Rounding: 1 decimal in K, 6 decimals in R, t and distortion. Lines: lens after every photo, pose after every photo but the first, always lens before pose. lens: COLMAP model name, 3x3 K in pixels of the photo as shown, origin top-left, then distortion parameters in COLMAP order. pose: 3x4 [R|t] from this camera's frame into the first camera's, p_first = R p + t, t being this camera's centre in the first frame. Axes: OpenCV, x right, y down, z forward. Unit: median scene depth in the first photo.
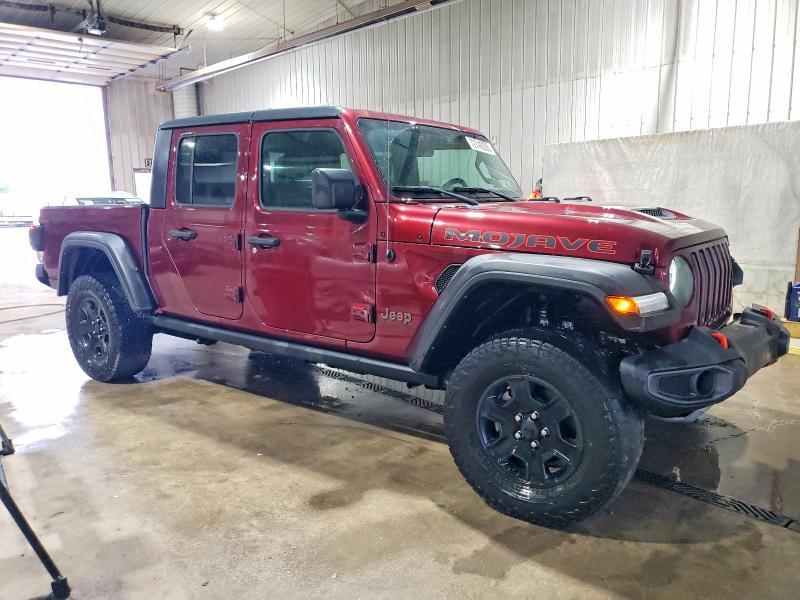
lens RADIAL K [[597.2, 0, 412.0], [0, 597.2, 300.1], [0, 0, 1]] dist [-0.000188, -0.000616]
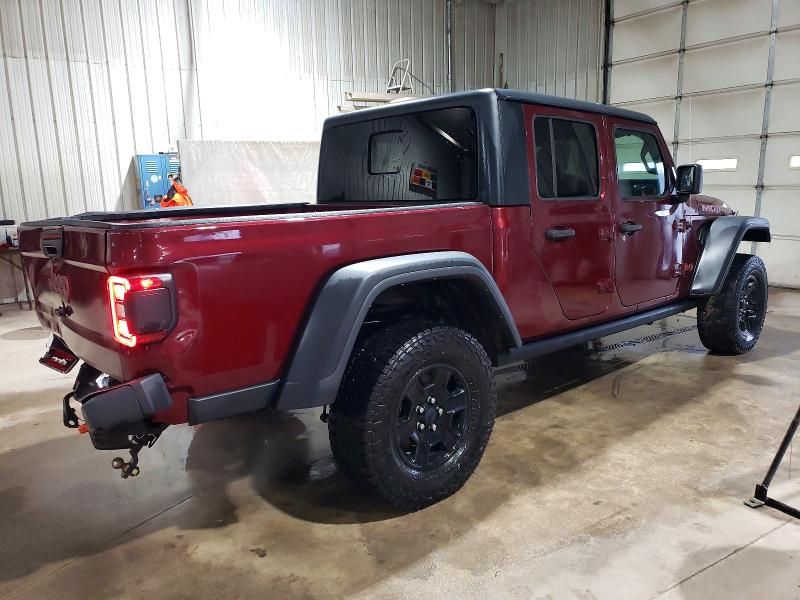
lens RADIAL K [[597.2, 0, 412.0], [0, 597.2, 300.1], [0, 0, 1]] dist [-0.000188, -0.000616]
pose [[0.242825, -0.171625, 0.954767, -1.171110], [0.190411, 0.973511, 0.126567, -0.149141], [-0.951199, 0.151064, 0.269072, 0.930776]]
